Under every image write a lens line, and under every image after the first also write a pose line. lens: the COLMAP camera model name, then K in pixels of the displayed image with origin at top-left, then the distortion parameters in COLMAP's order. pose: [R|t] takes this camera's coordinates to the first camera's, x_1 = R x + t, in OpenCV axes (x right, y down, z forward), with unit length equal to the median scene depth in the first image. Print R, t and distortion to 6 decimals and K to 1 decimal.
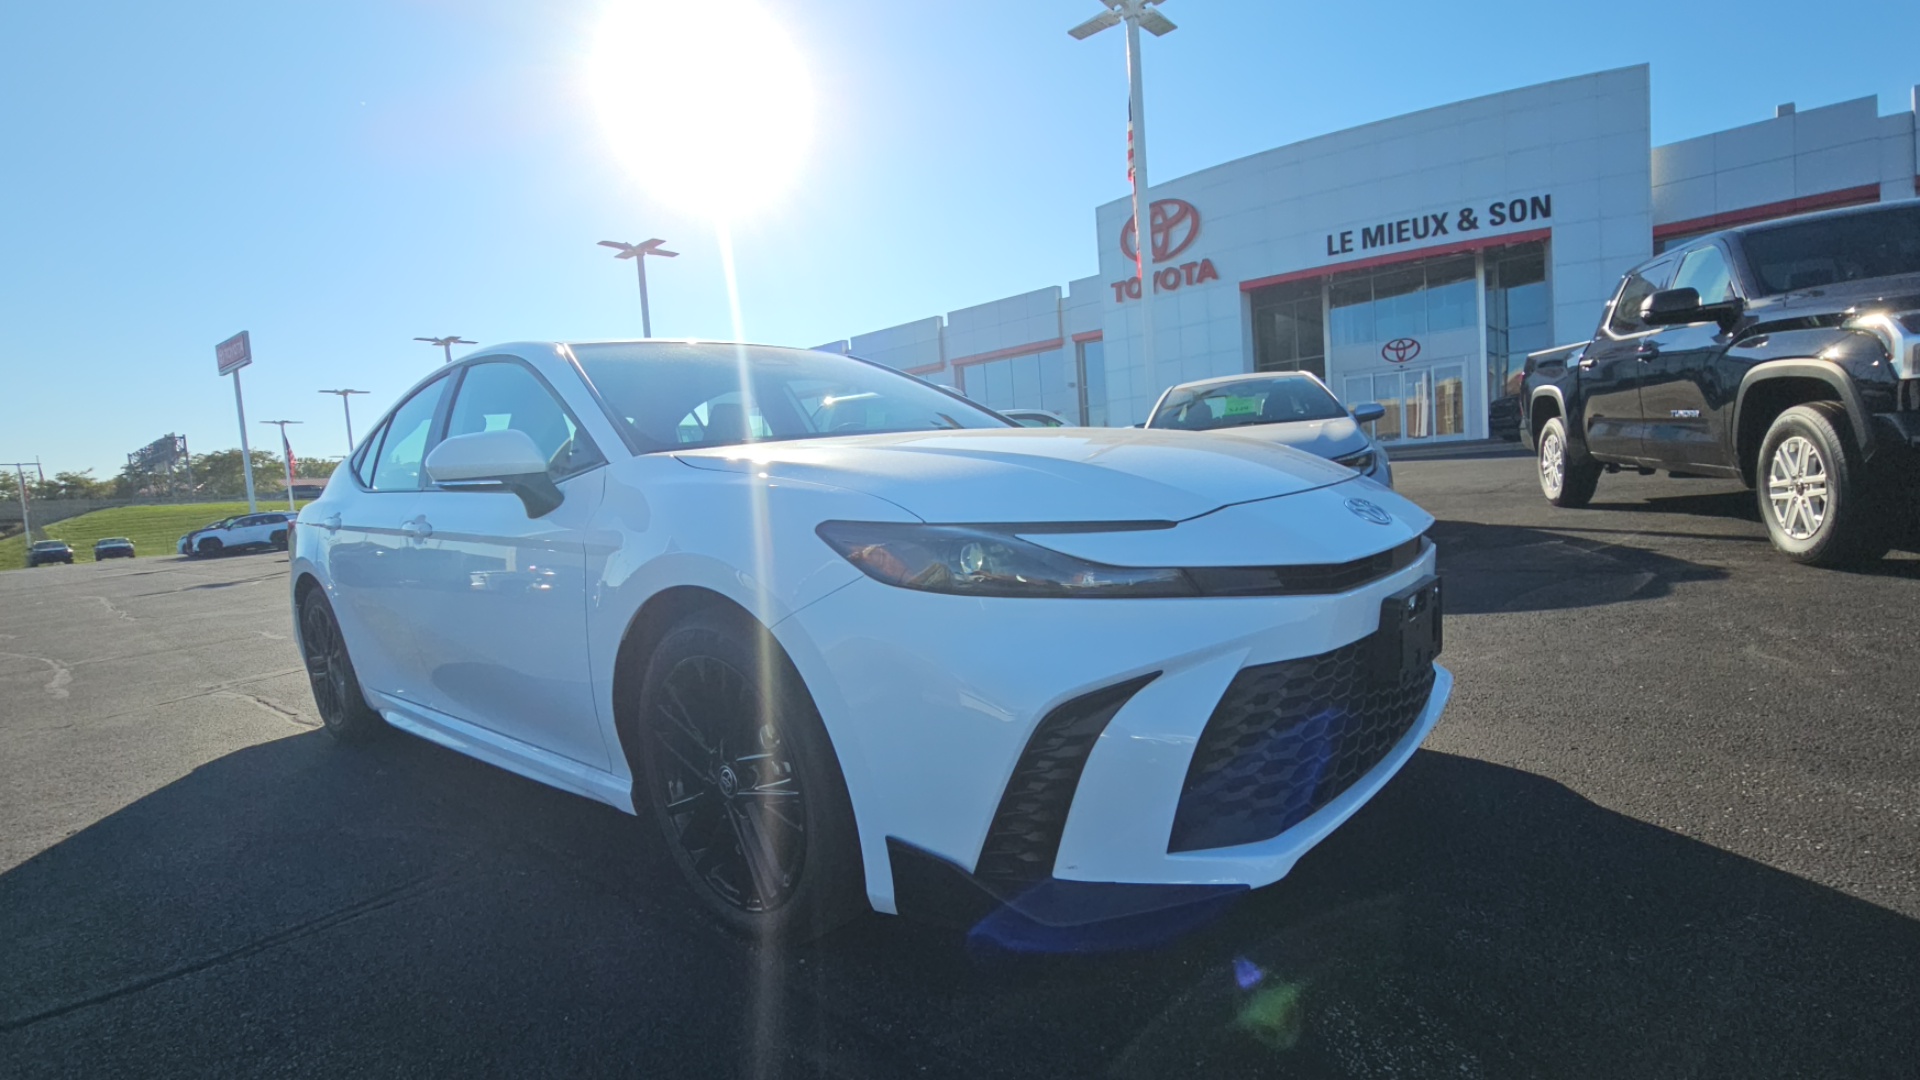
lens RADIAL K [[858.4, 0, 965.7], [0, 858.4, 530.1], [0, 0, 1]] dist [0.010641, -0.008629]
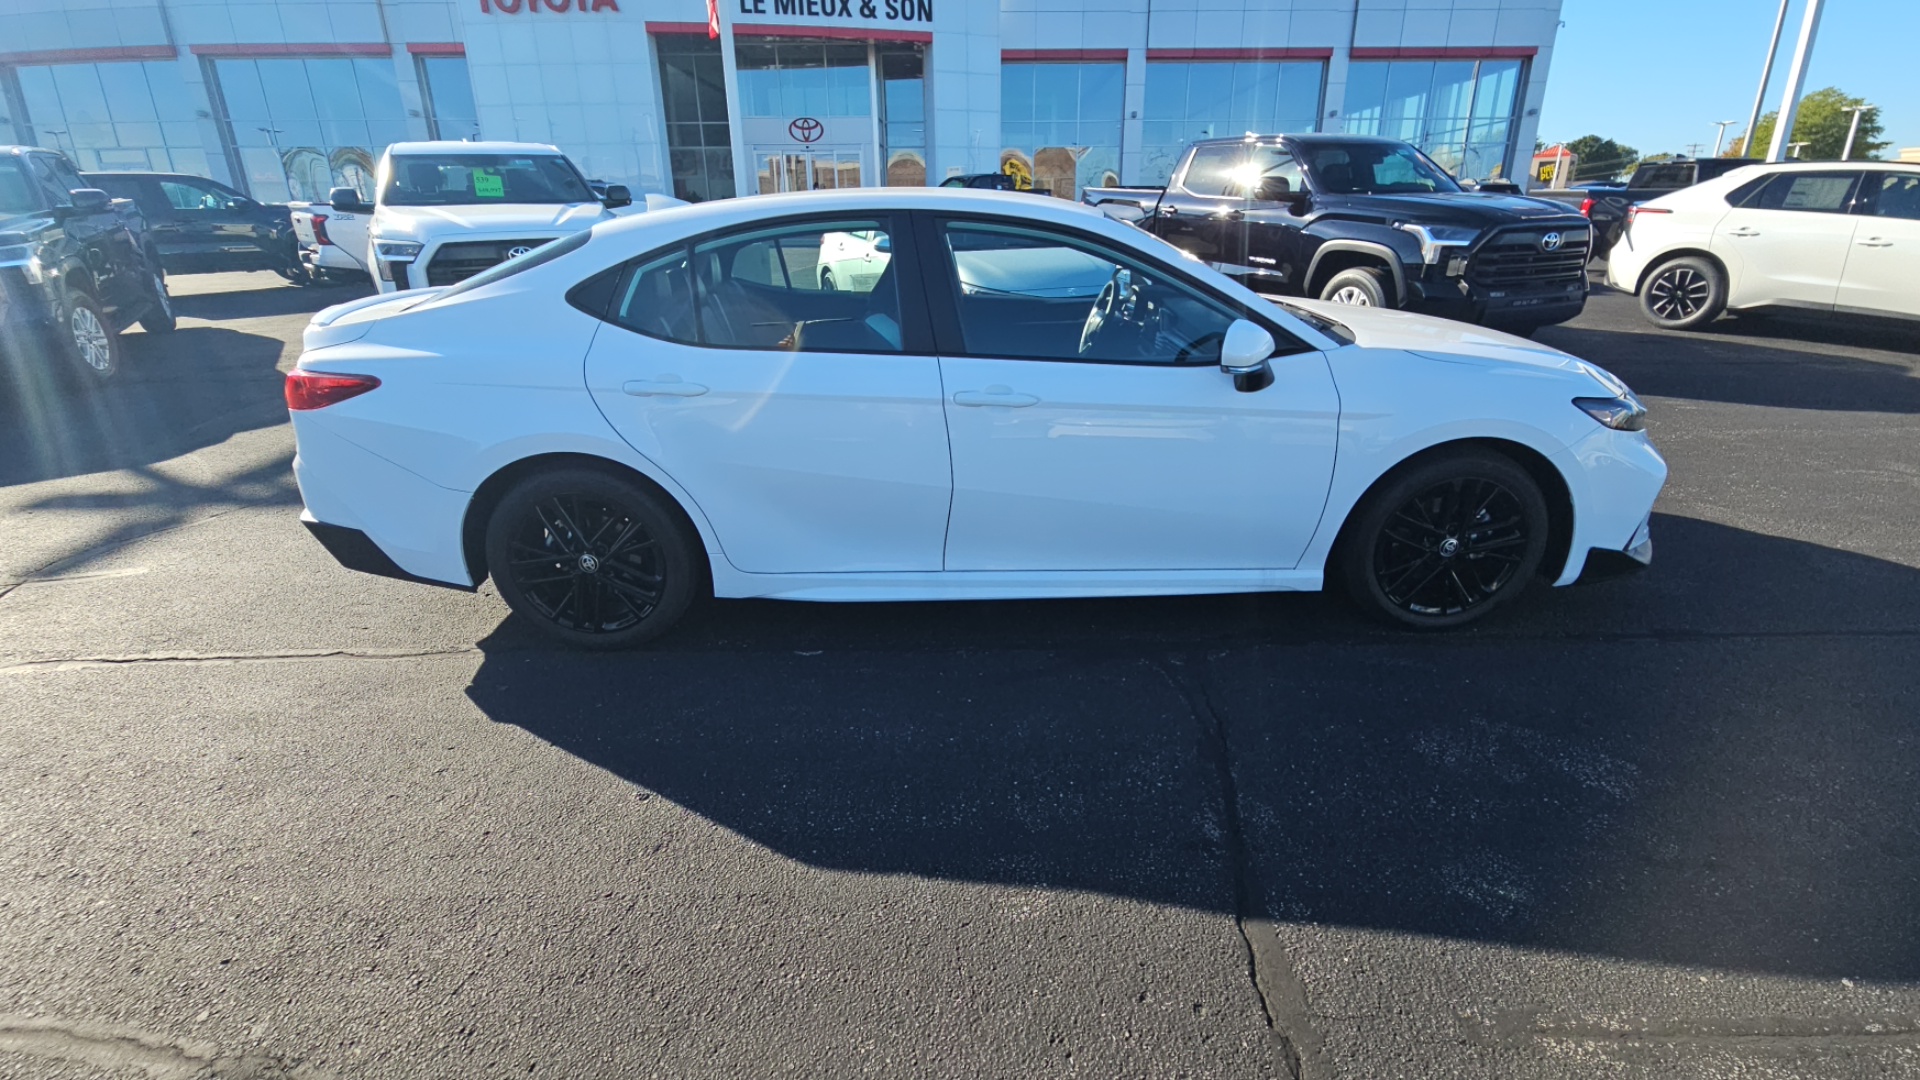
lens RADIAL K [[858.4, 0, 971.5], [0, 858.4, 535.9], [0, 0, 1]] dist [0.010641, -0.008629]
pose [[0.751621, -0.162390, 0.639293, -0.098540], [-0.011839, 0.965742, 0.259232, -0.007639], [-0.659489, -0.202413, 0.723950, 0.017288]]
